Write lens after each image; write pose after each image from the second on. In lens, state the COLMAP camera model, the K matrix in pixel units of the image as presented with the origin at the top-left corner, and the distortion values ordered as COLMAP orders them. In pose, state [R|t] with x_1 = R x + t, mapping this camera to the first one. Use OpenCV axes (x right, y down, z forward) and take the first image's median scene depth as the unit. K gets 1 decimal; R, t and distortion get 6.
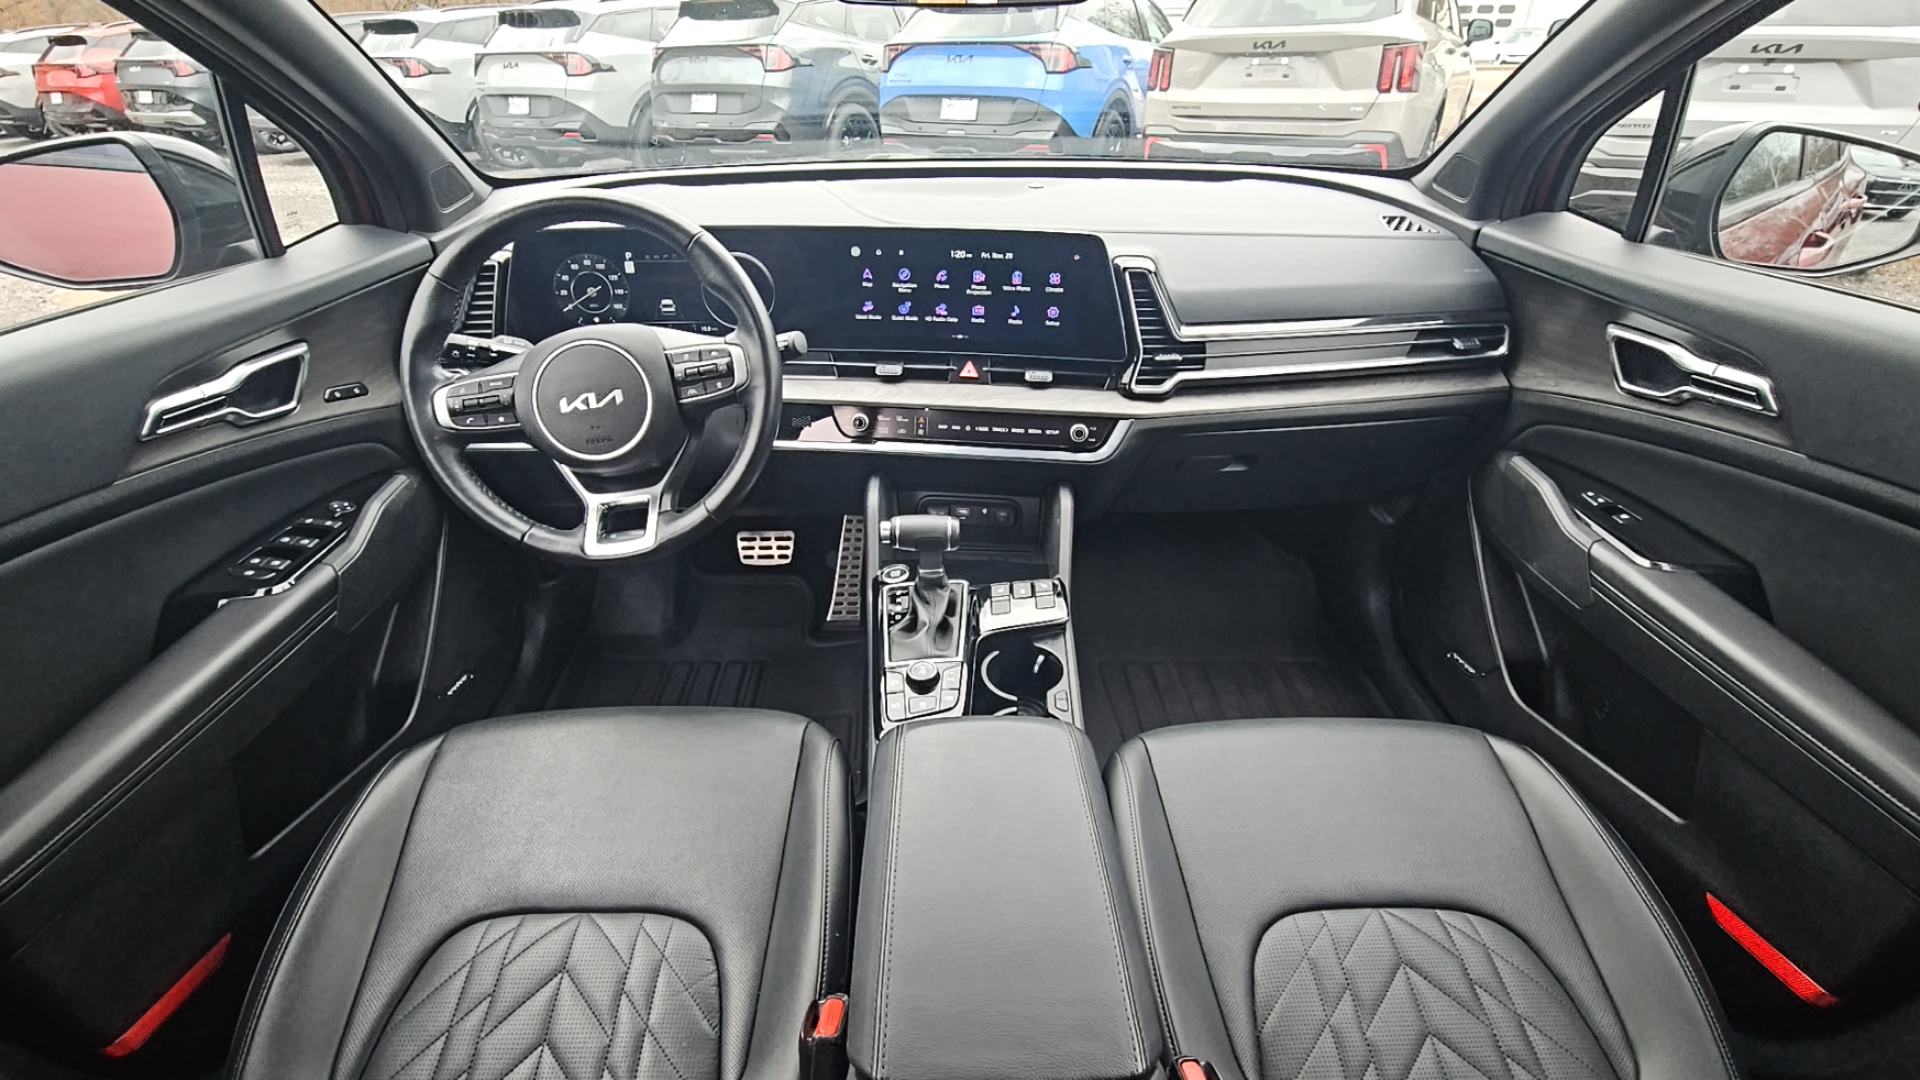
lens RADIAL K [[858.1, 0, 957.0], [0, 858.1, 532.0], [0, 0, 1]] dist [0.014512, -0.009700]
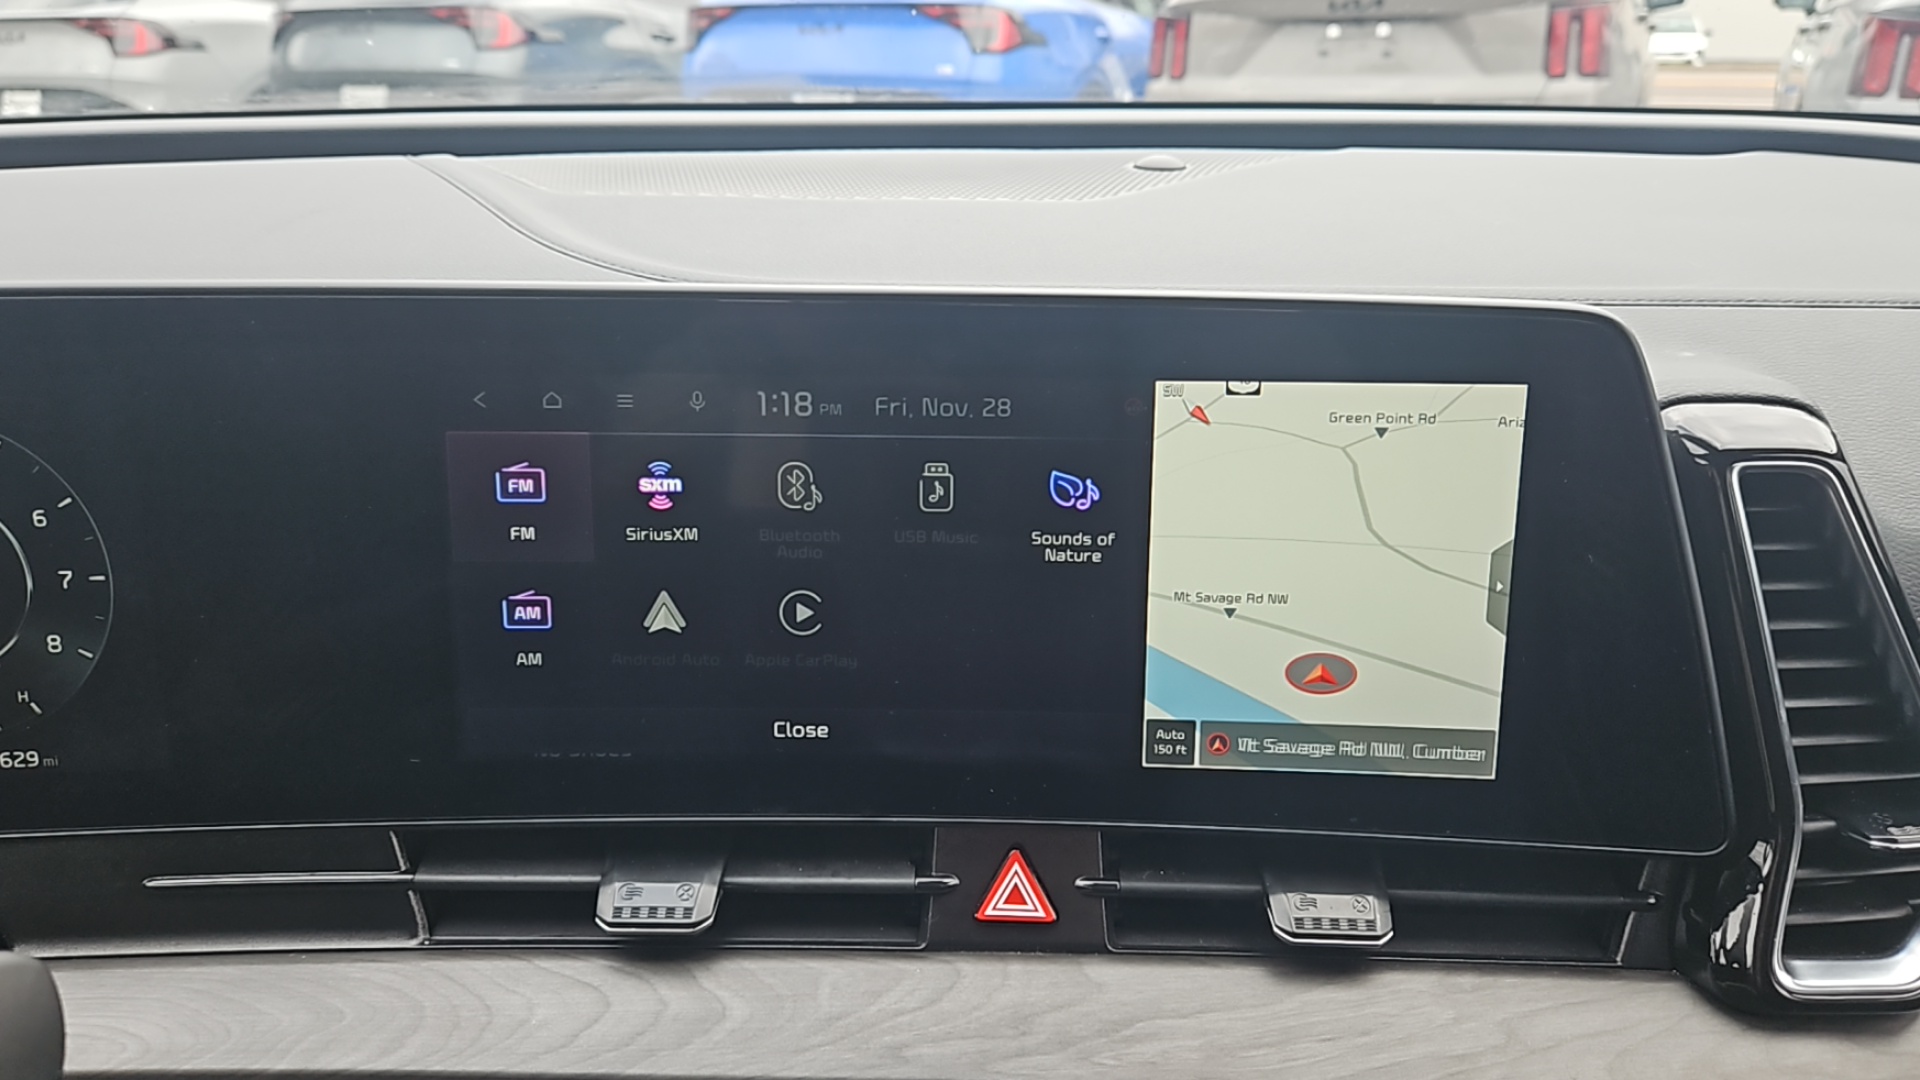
lens RADIAL K [[1430.6, 0, 955.2], [0, 1430.6, 530.3], [0, 0, 1]] dist [0.061588, -0.068151]
pose [[0.995278, -0.025245, 0.093730, -0.034949], [0.042255, 0.981980, -0.184202, -0.212843], [-0.087391, 0.187293, 0.978409, 0.612598]]
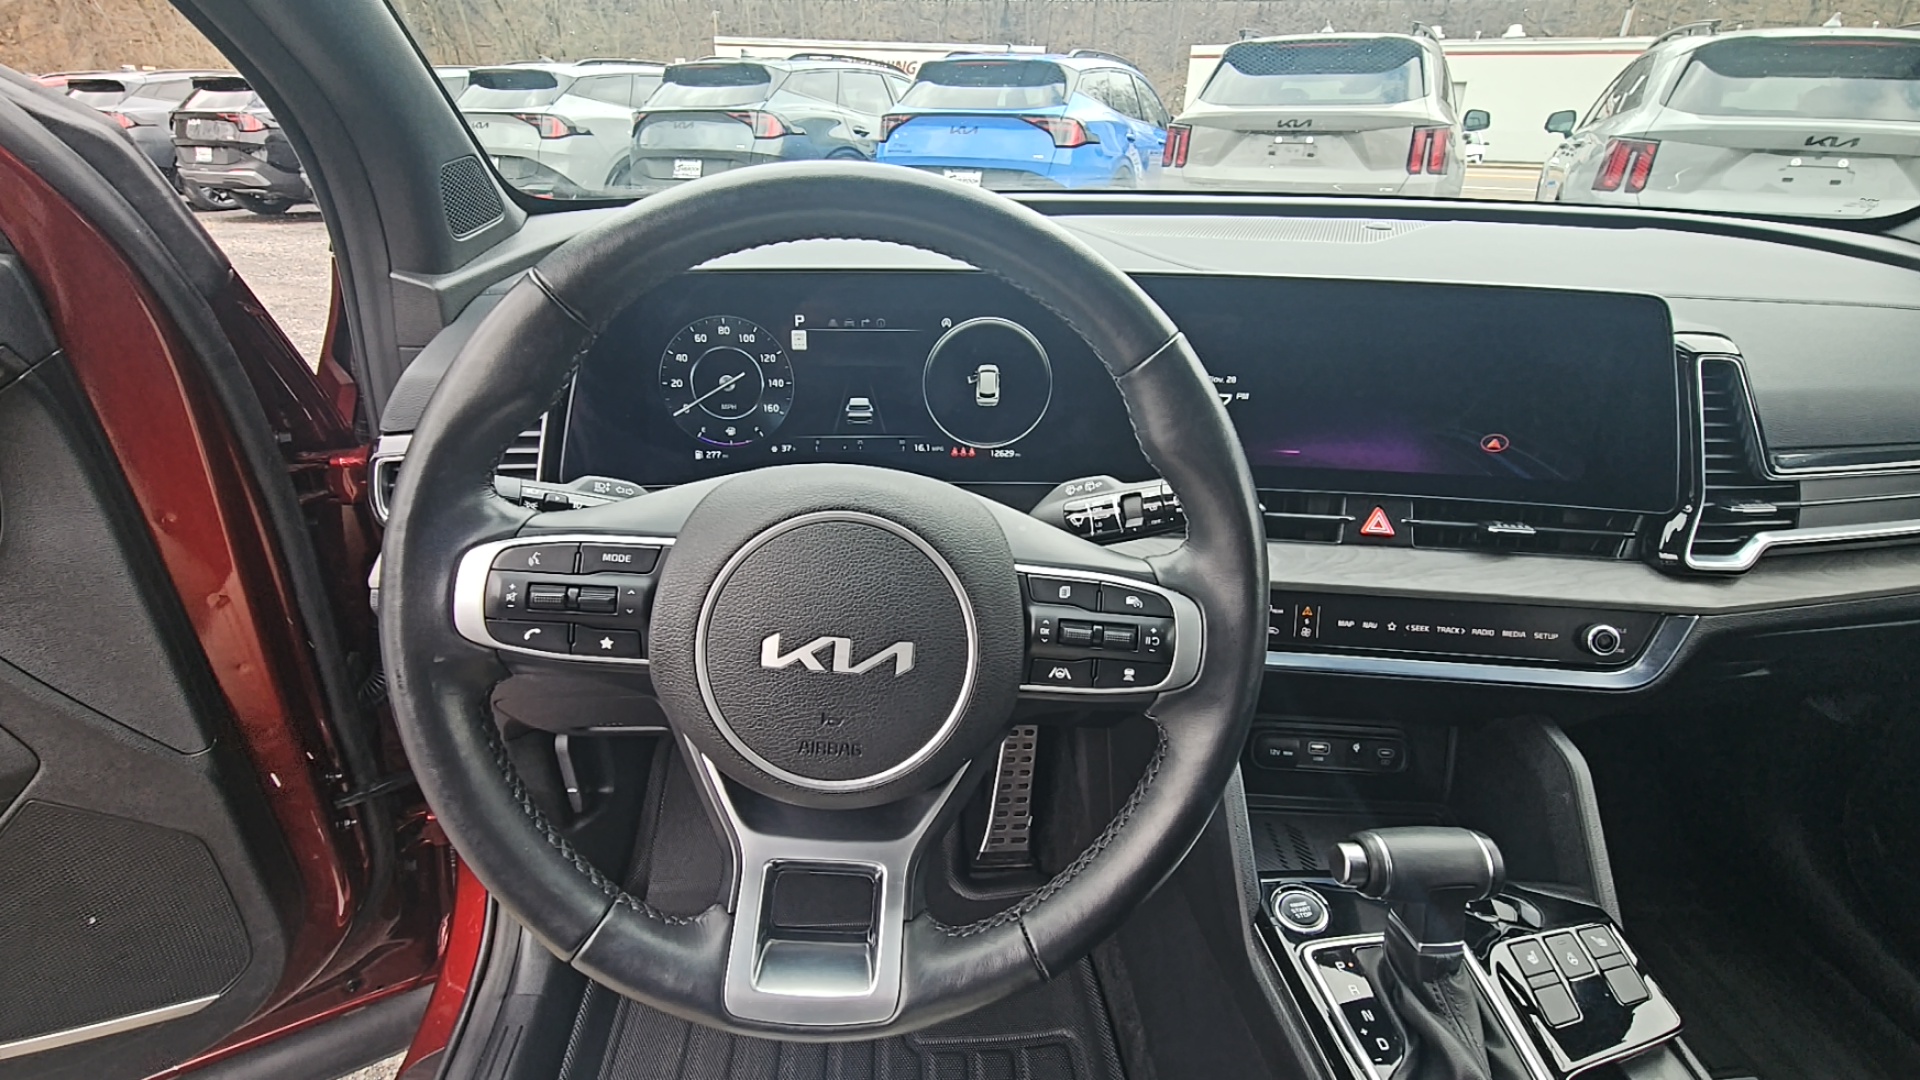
lens RADIAL K [[858.1, 0, 960.0], [0, 858.1, 533.8], [0, 0, 1]] dist [0.014512, -0.009700]
pose [[0.998369, 0.004116, 0.056951, -0.299916], [0.000391, 0.996882, -0.078907, -0.135346], [-0.057098, 0.078801, 0.995254, 0.440152]]
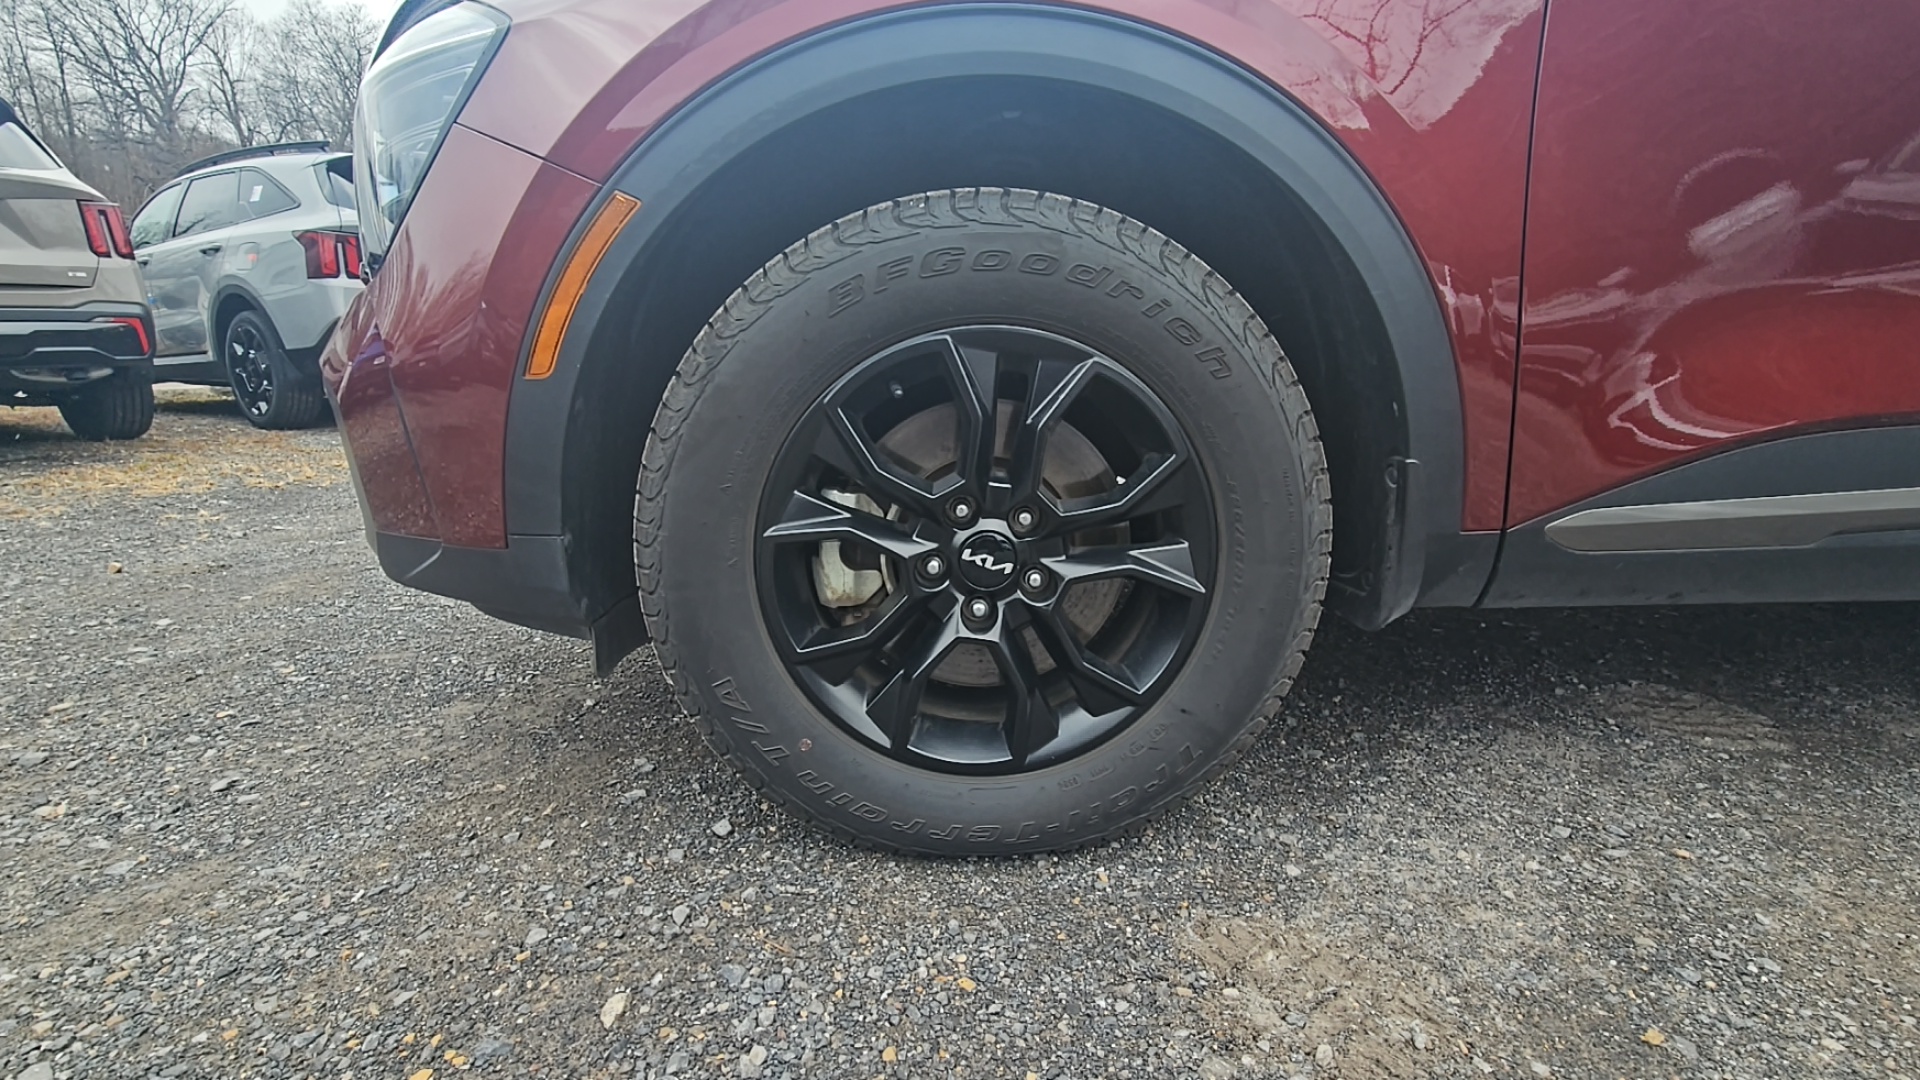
lens RADIAL K [[858.1, 0, 950.9], [0, 858.1, 524.2], [0, 0, 1]] dist [0.014512, -0.009700]
pose [[-0.015177, -0.201976, 0.979273, -1.535672], [0.511197, 0.840145, 0.181203, -0.221393], [-0.859330, 0.503351, 0.090498, 1.730063]]
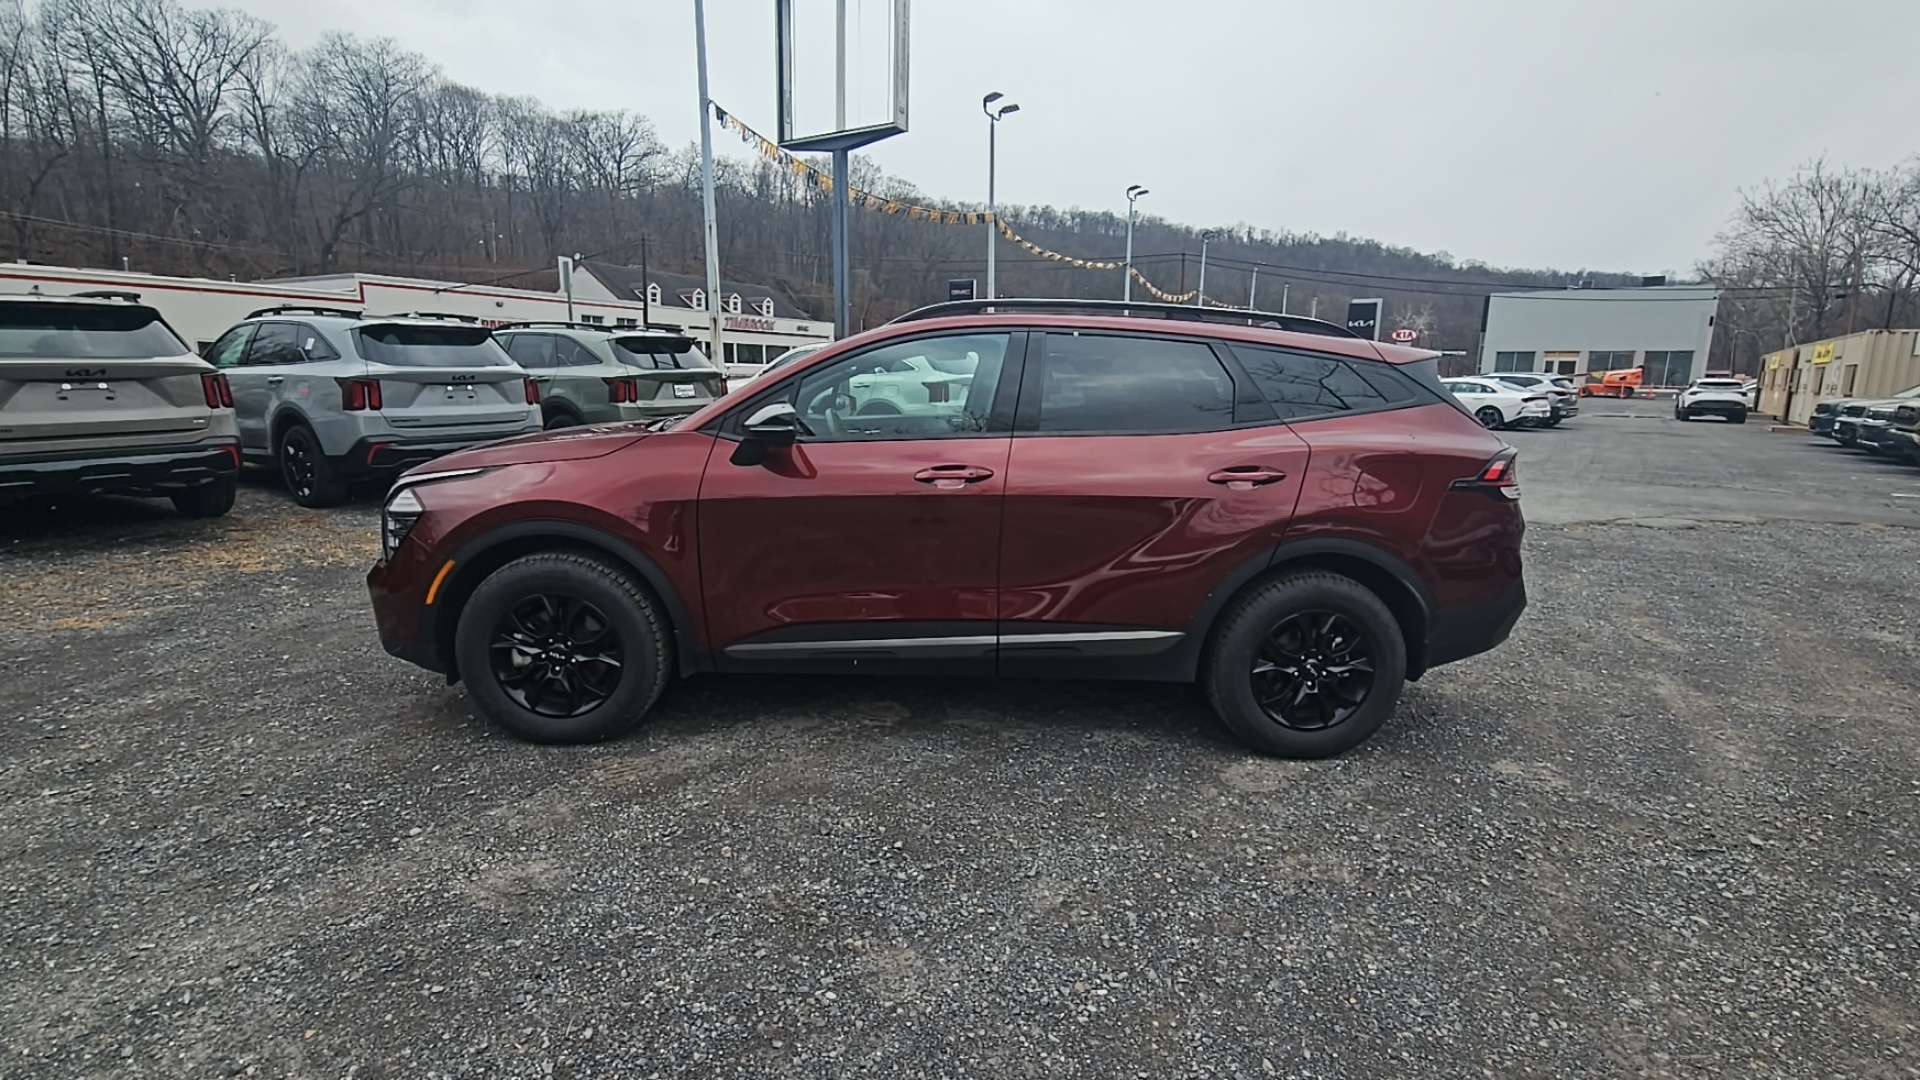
lens RADIAL K [[858.1, 0, 947.2], [0, 858.1, 531.8], [0, 0, 1]] dist [0.014512, -0.009700]
pose [[-0.001968, -0.176842, 0.984237, -3.338292], [0.486930, 0.859505, 0.155404, -0.194318], [-0.873439, 0.479560, 0.084418, 0.336623]]
